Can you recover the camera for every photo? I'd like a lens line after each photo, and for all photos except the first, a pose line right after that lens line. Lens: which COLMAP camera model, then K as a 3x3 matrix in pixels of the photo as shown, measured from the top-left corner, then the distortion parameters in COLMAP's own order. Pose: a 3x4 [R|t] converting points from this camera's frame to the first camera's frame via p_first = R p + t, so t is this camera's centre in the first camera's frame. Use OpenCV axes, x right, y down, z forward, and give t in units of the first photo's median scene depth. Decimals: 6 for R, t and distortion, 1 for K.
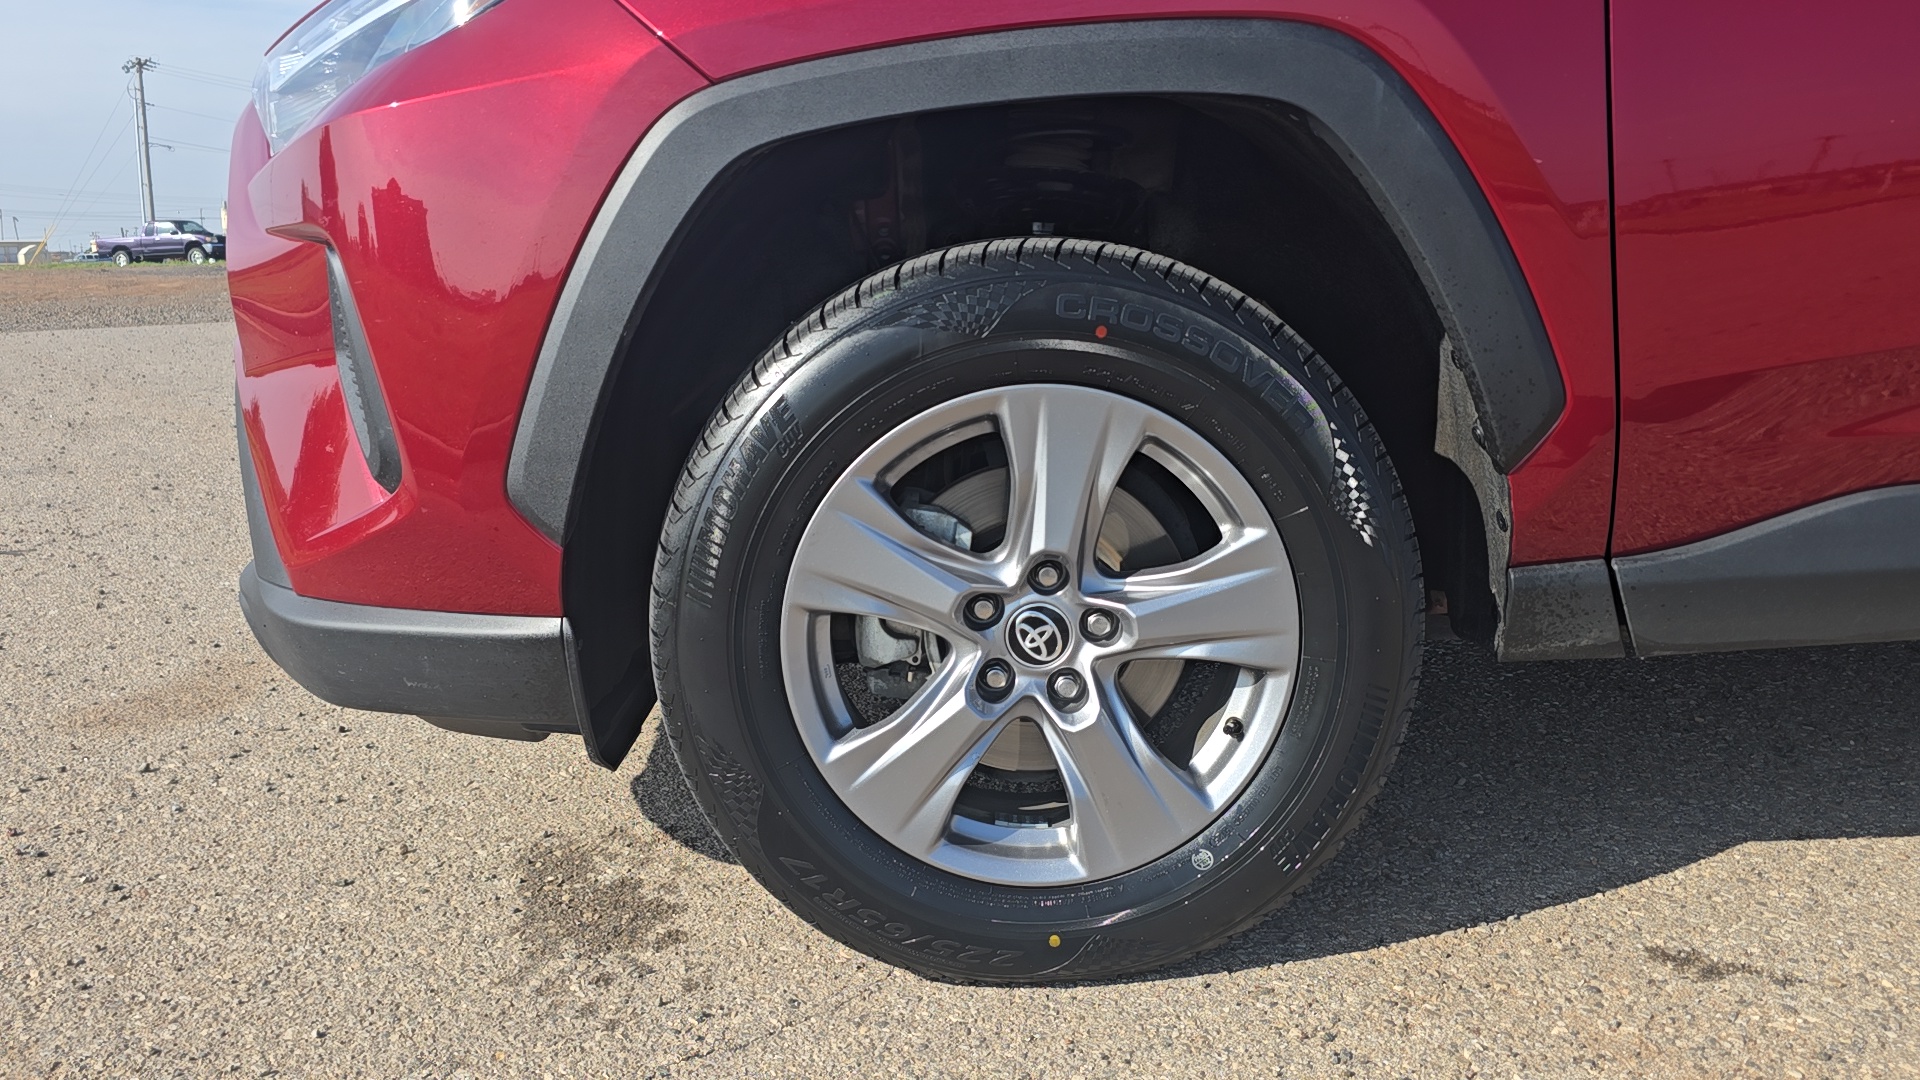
lens RADIAL K [[1578.6, 0, 960.0], [0, 1578.6, 540.0], [0, 0, 1]] dist [-0.013669, 0.010826]
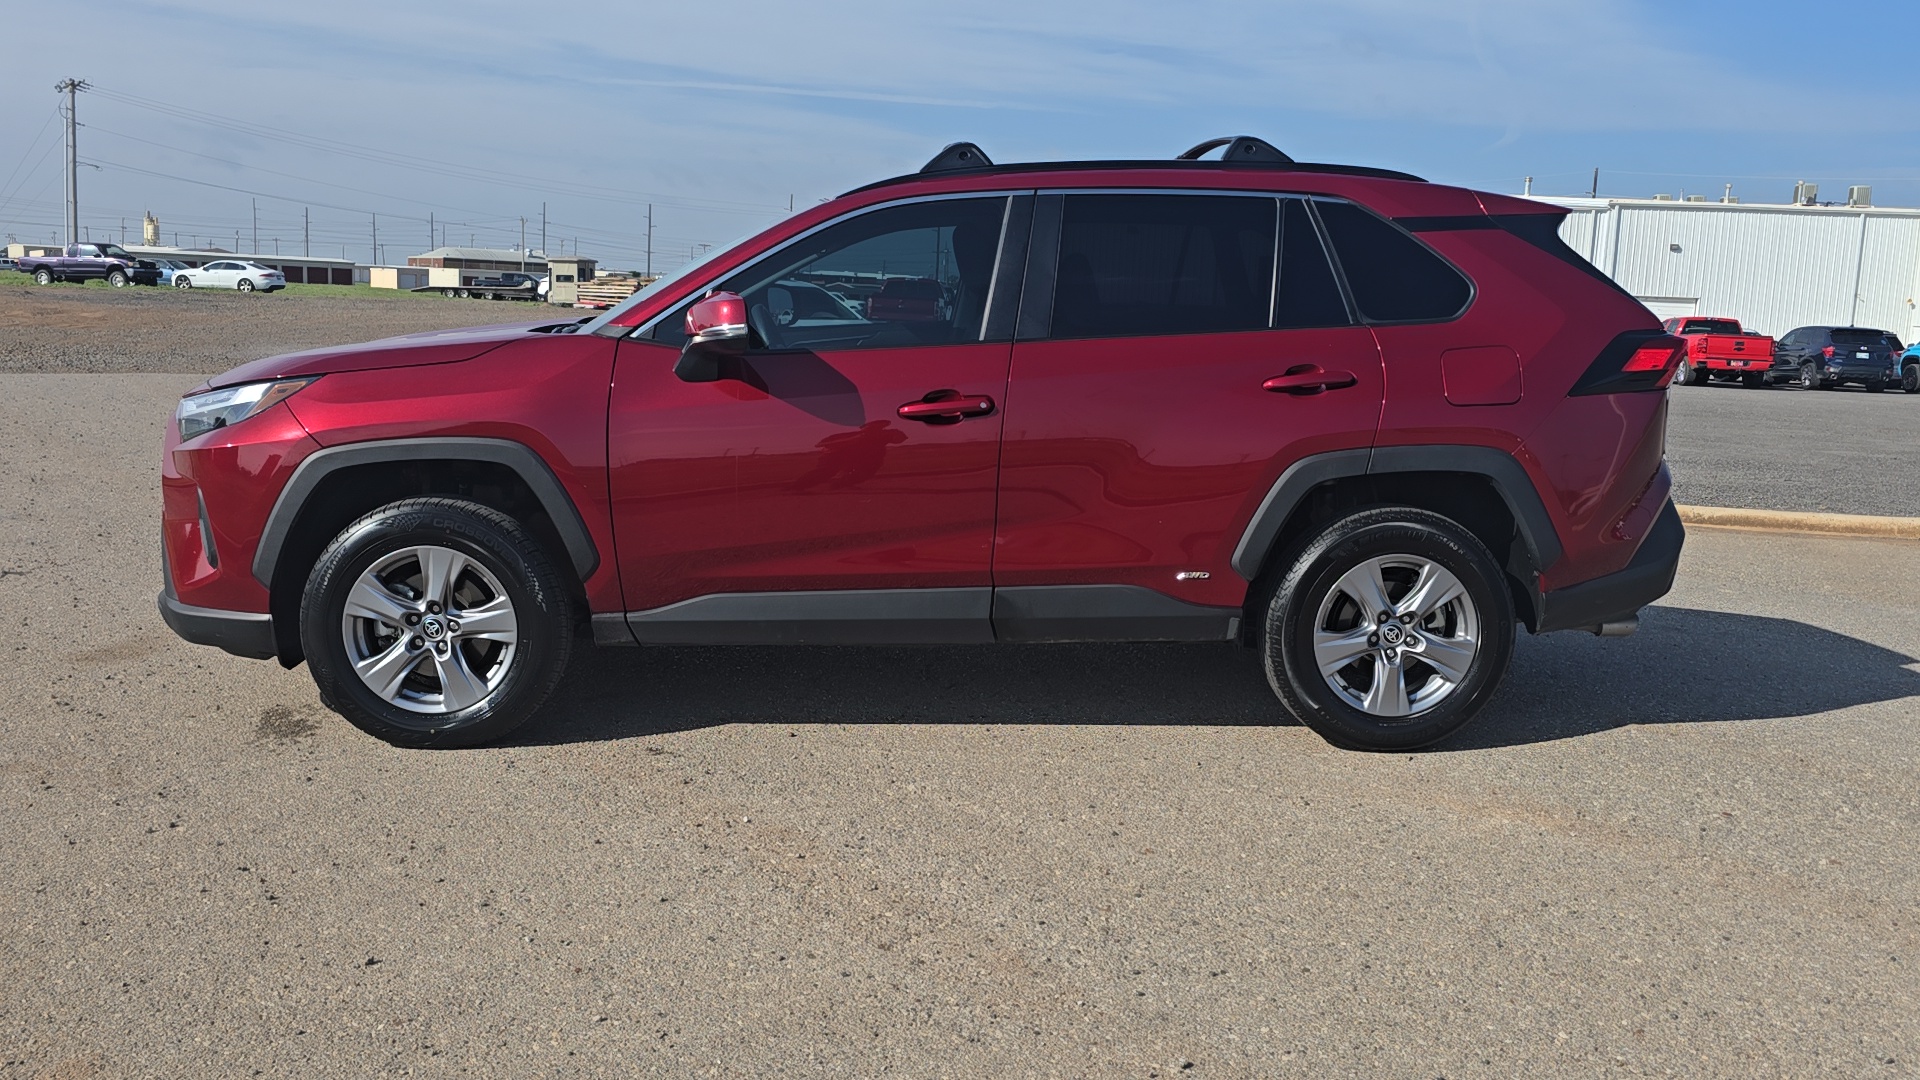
lens RADIAL K [[1578.6, 0, 960.0], [0, 1578.6, 540.0], [0, 0, 1]] dist [-0.013669, 0.010826]
pose [[0.997351, 0.052698, 0.050130, 0.865275], [-0.050958, 0.998074, -0.035381, -0.050510], [-0.051898, 0.032733, 0.998116, -1.982179]]
